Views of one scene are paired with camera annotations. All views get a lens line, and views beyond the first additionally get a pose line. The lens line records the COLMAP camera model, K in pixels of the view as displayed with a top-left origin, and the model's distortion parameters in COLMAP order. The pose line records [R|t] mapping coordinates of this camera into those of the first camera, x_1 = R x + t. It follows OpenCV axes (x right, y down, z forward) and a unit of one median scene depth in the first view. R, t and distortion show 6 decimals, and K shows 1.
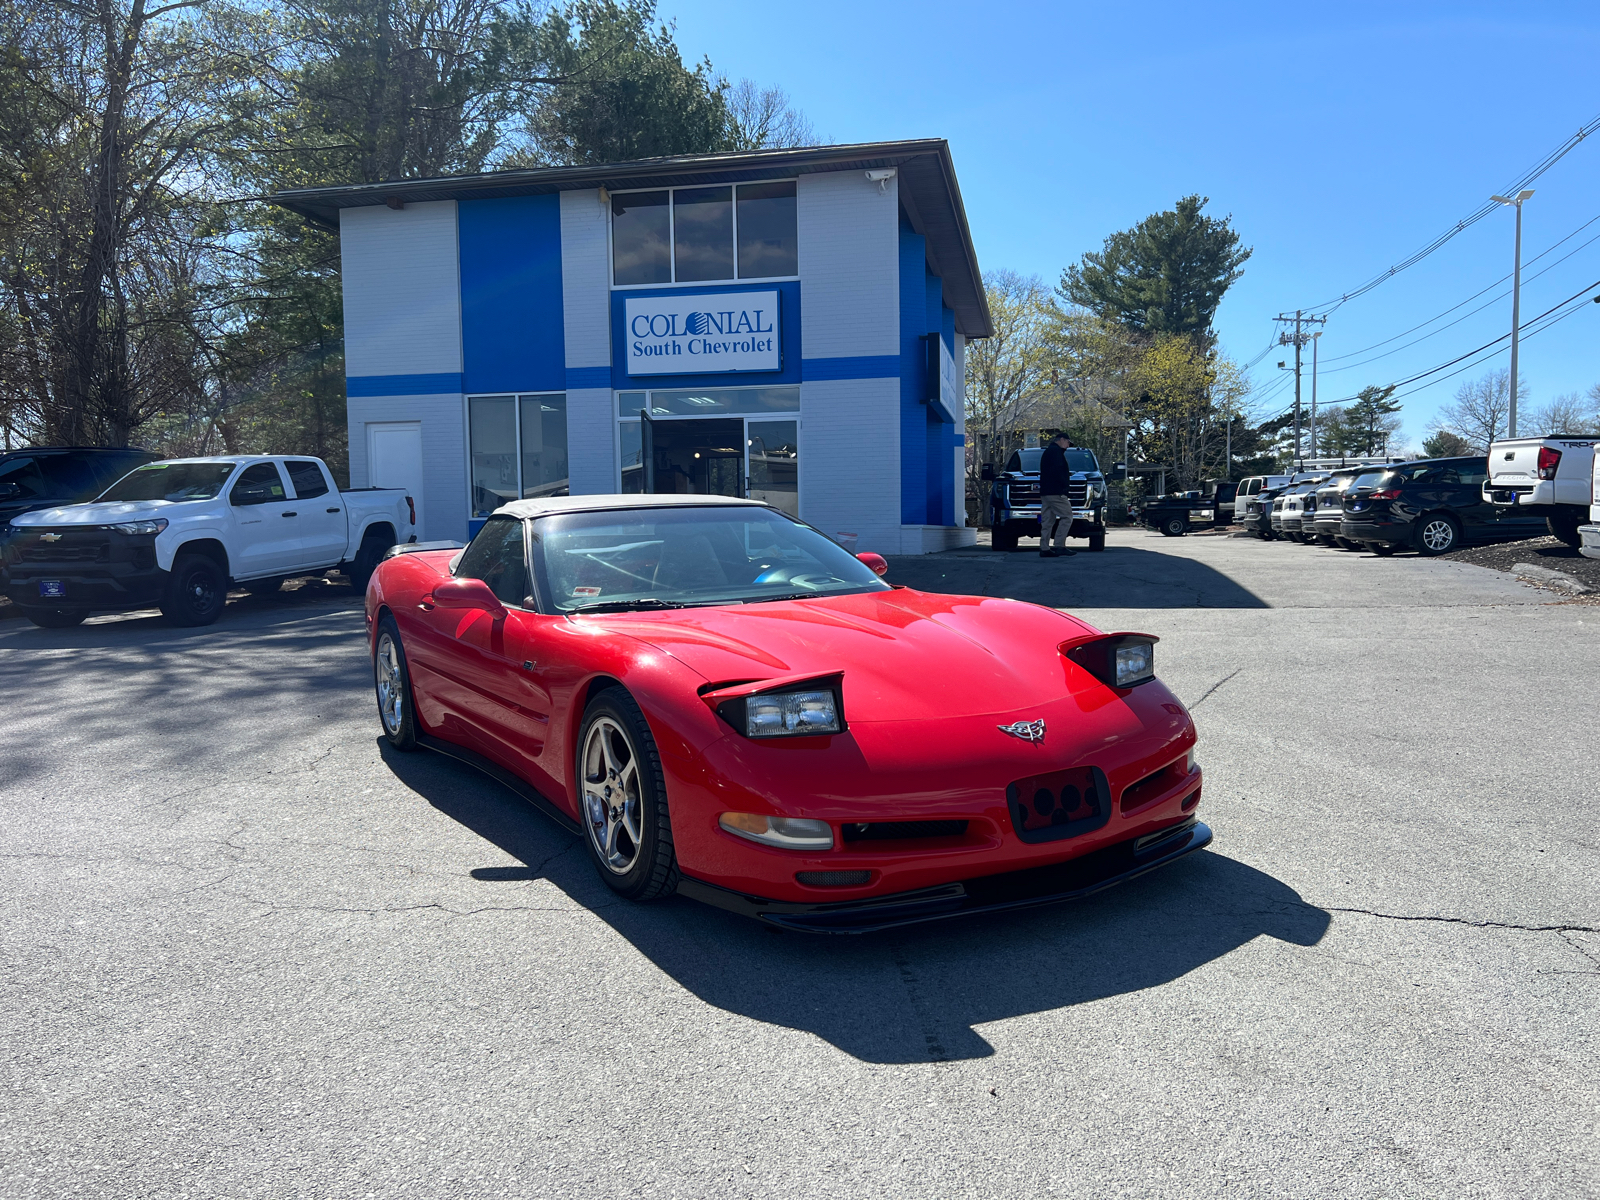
lens RADIAL K [[1203.3, 0, 807.9], [0, 1203.3, 611.3], [0, 0, 1]] dist [0.050317, -0.062833]
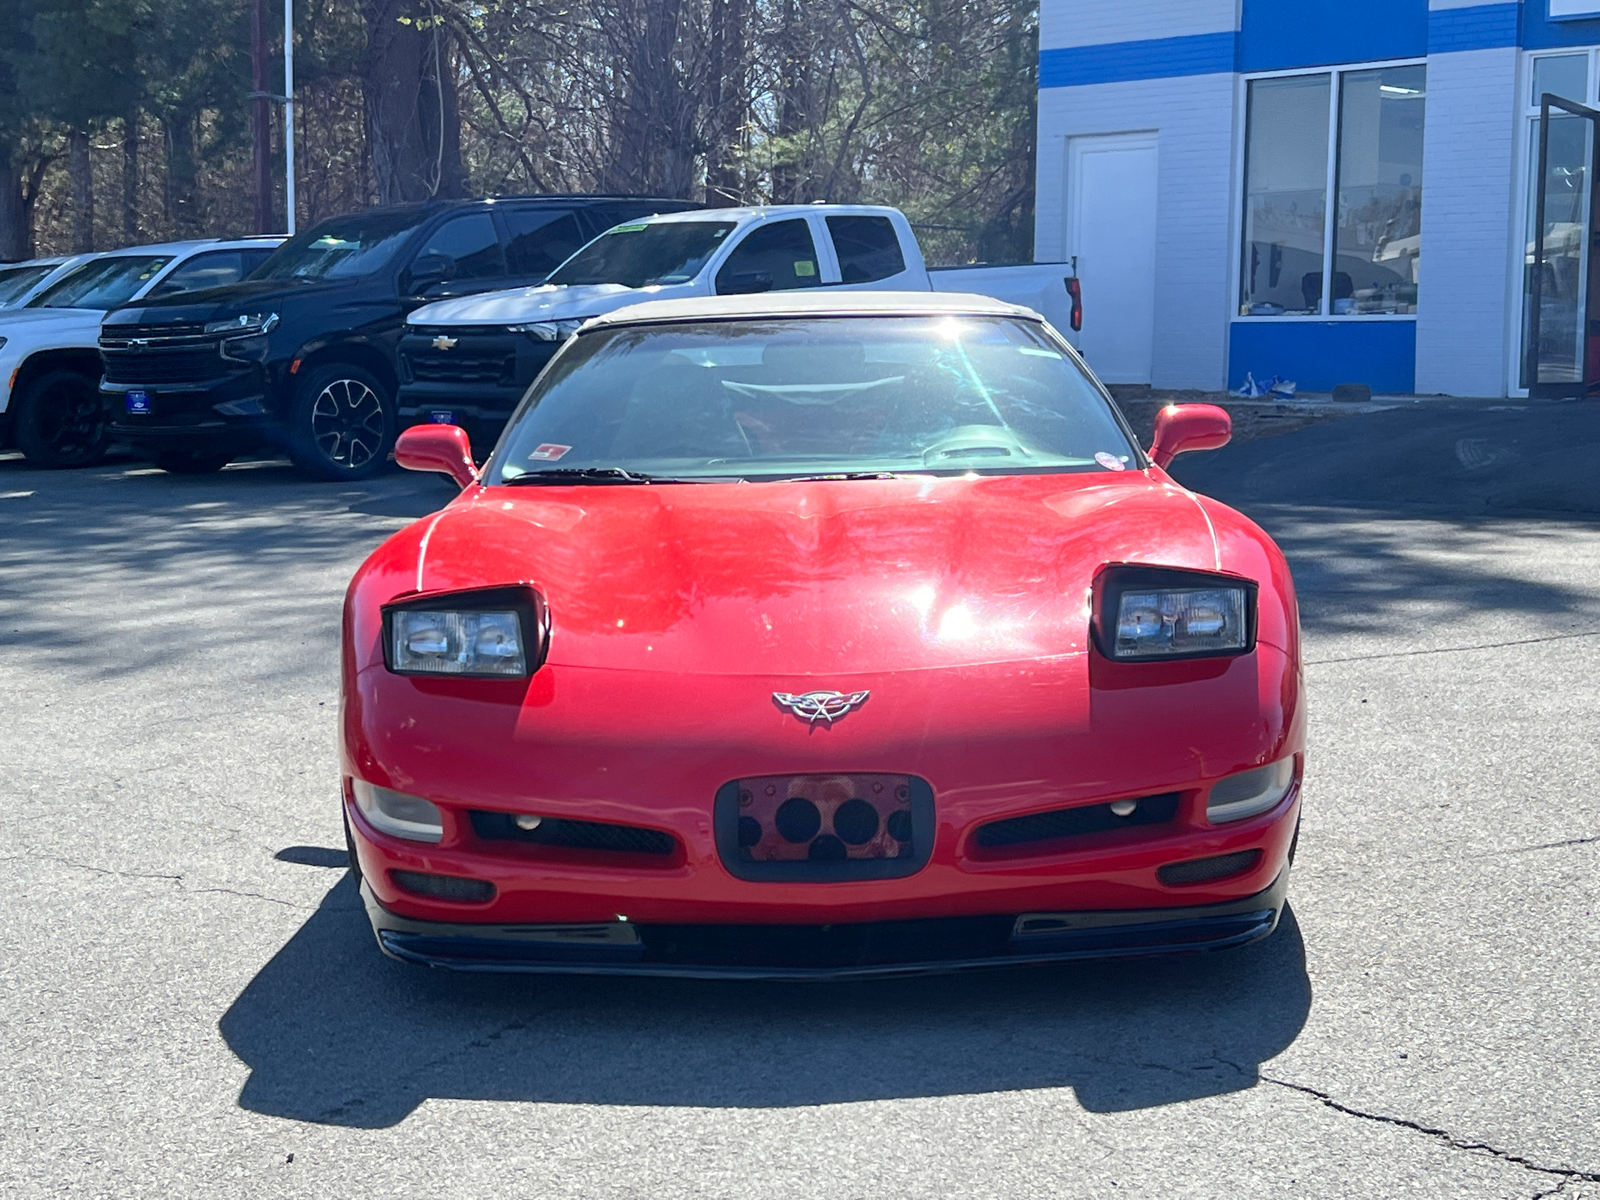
lens RADIAL K [[2516.8, 0, 792.4], [0, 2516.8, 598.7], [0, 0, 1]] dist [0.060621, 0.000000]
pose [[0.846090, 0.071607, -0.528209, 0.206663], [-0.051951, 0.997296, 0.051983, -0.004904], [0.530503, -0.016542, 0.847522, -0.019396]]
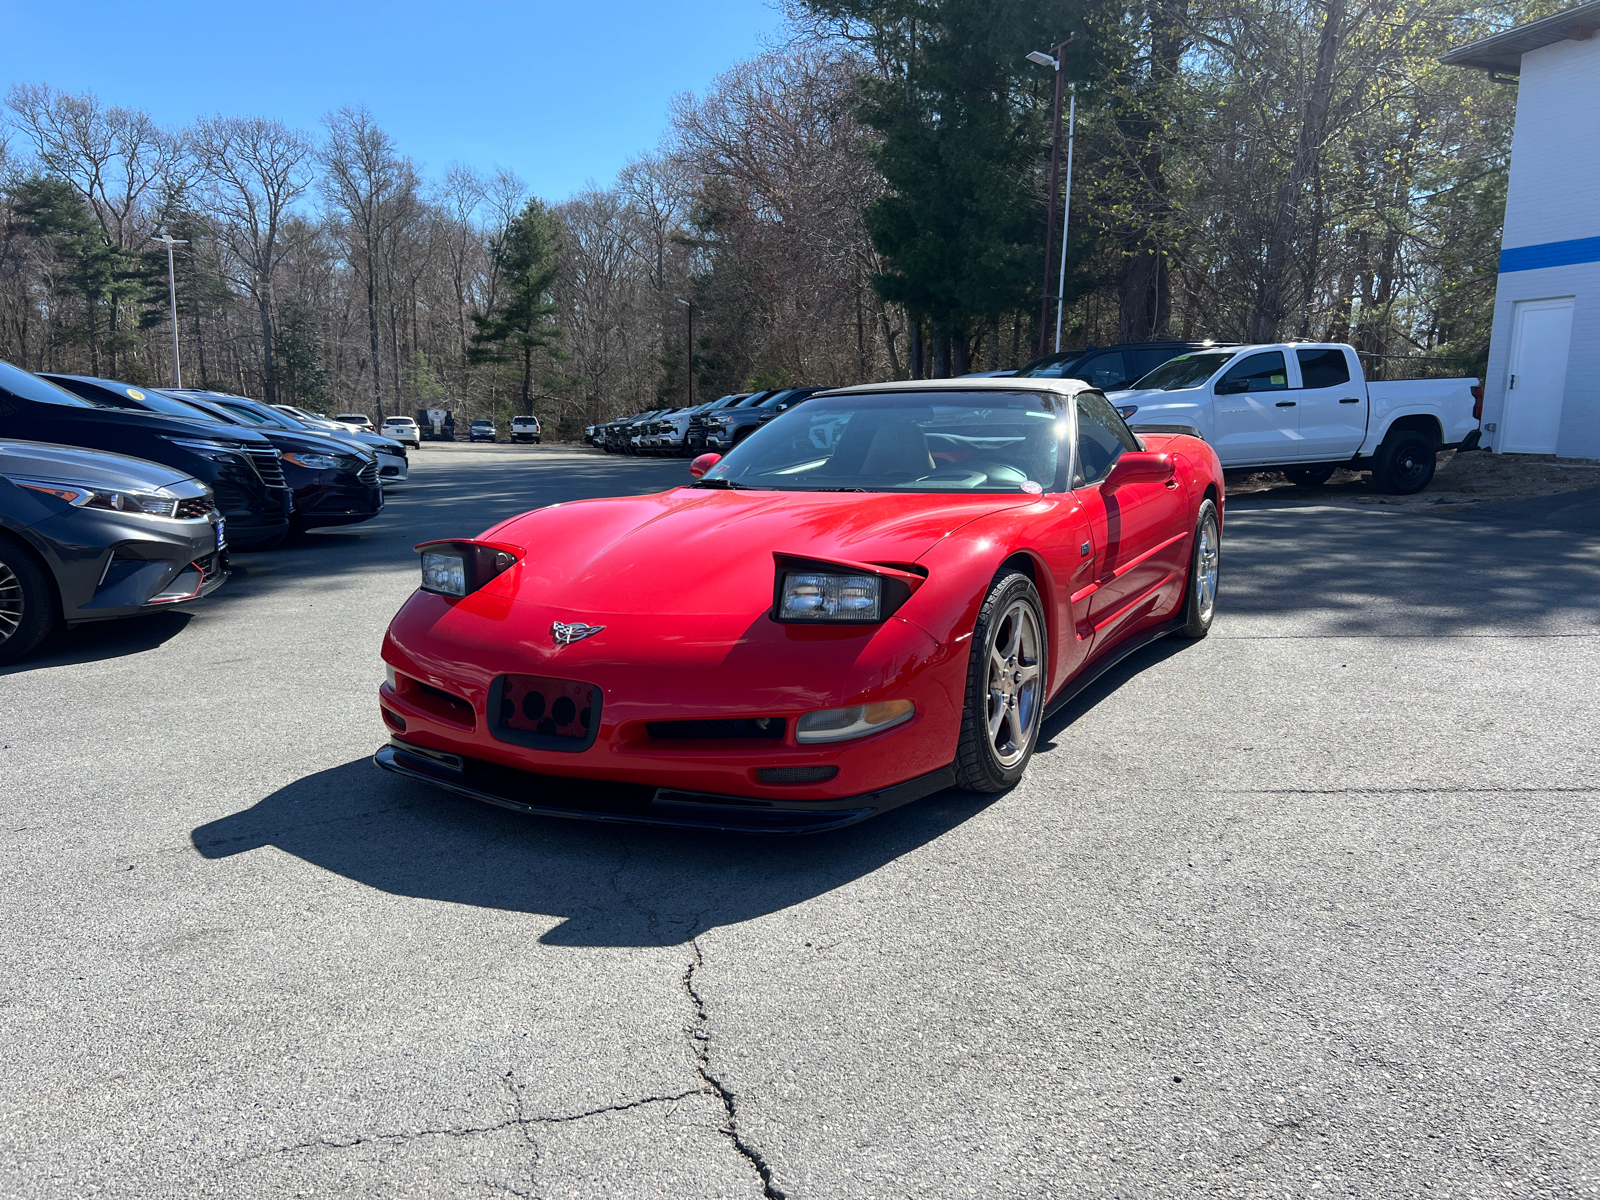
lens RADIAL K [[1203.3, 0, 794.8], [0, 1203.3, 611.0], [0, 0, 1]] dist [0.050317, -0.062833]
pose [[0.487781, 0.160434, -0.858097, 0.261266], [-0.085726, 0.987020, 0.135807, -0.014212], [0.868746, 0.007317, 0.495203, 0.171143]]
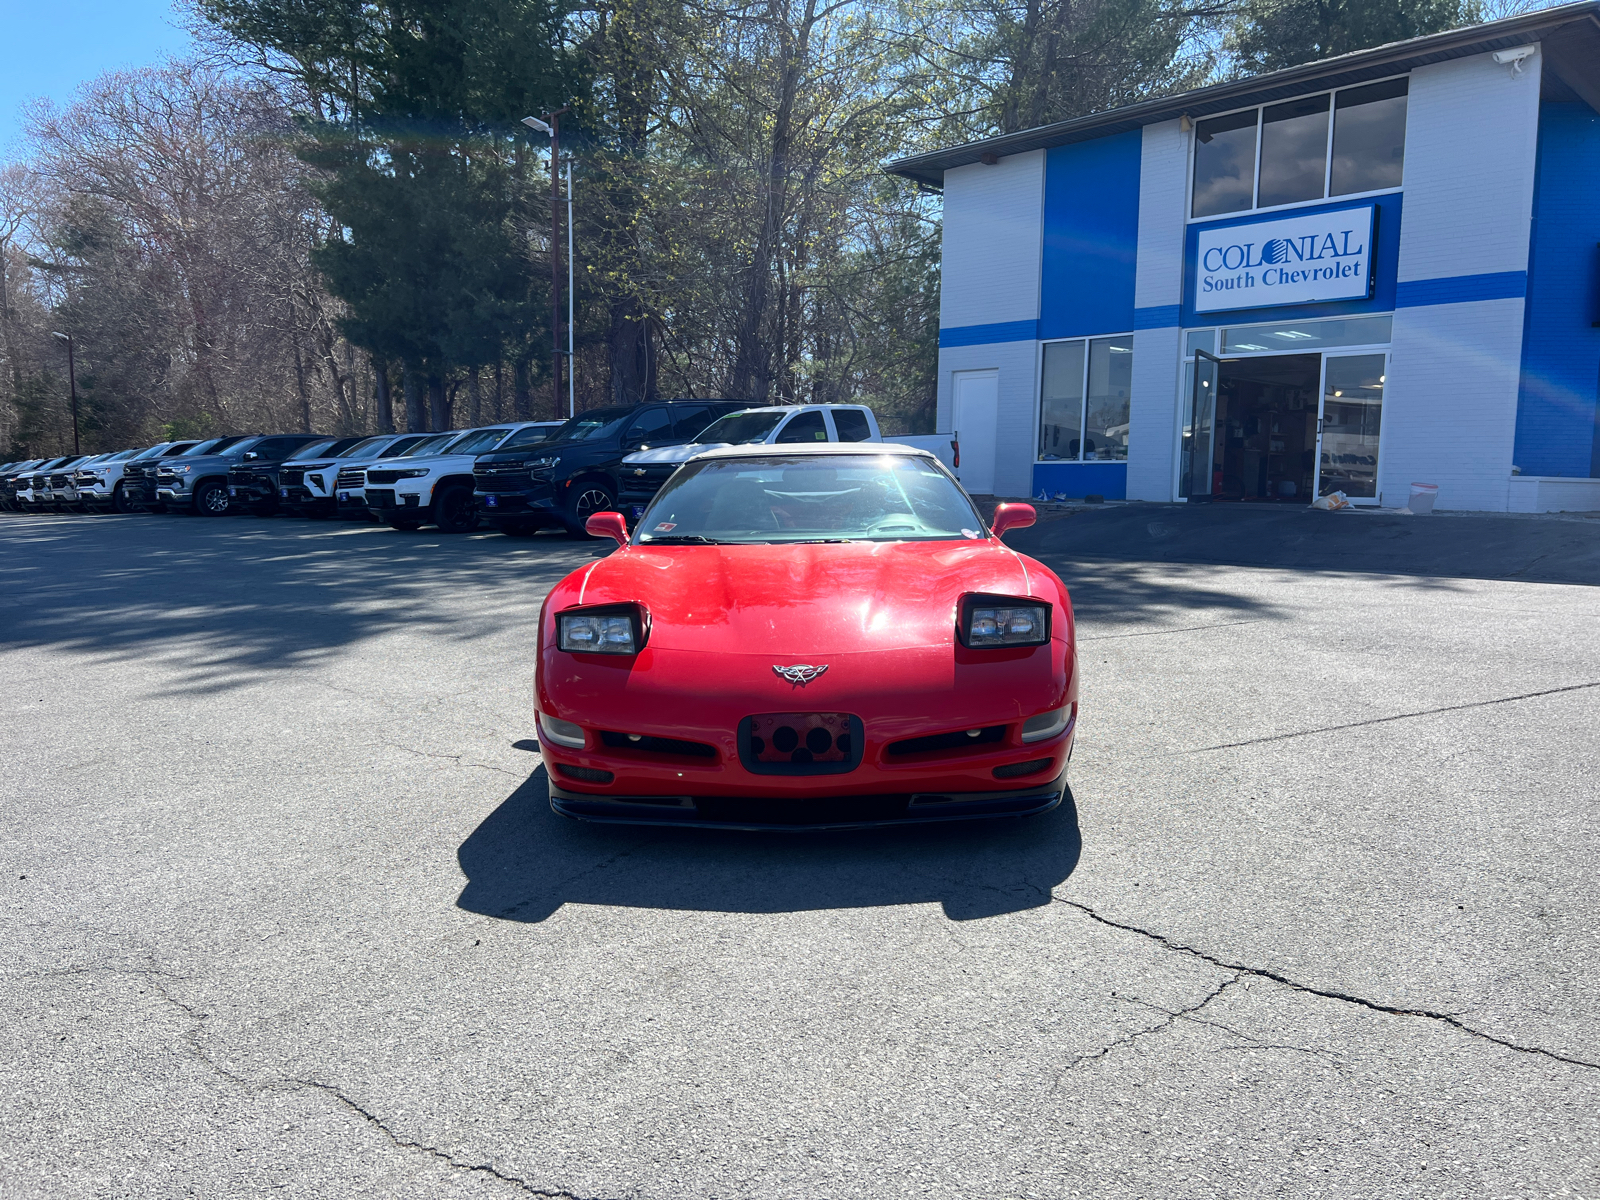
lens RADIAL K [[1203.3, 0, 784.9], [0, 1203.3, 604.6], [0, 0, 1]] dist [0.050317, -0.062833]
pose [[0.829327, 0.081552, -0.552780, 0.185792], [-0.058151, 0.996517, 0.059775, -0.005855], [0.555730, -0.017428, 0.831180, 0.028744]]
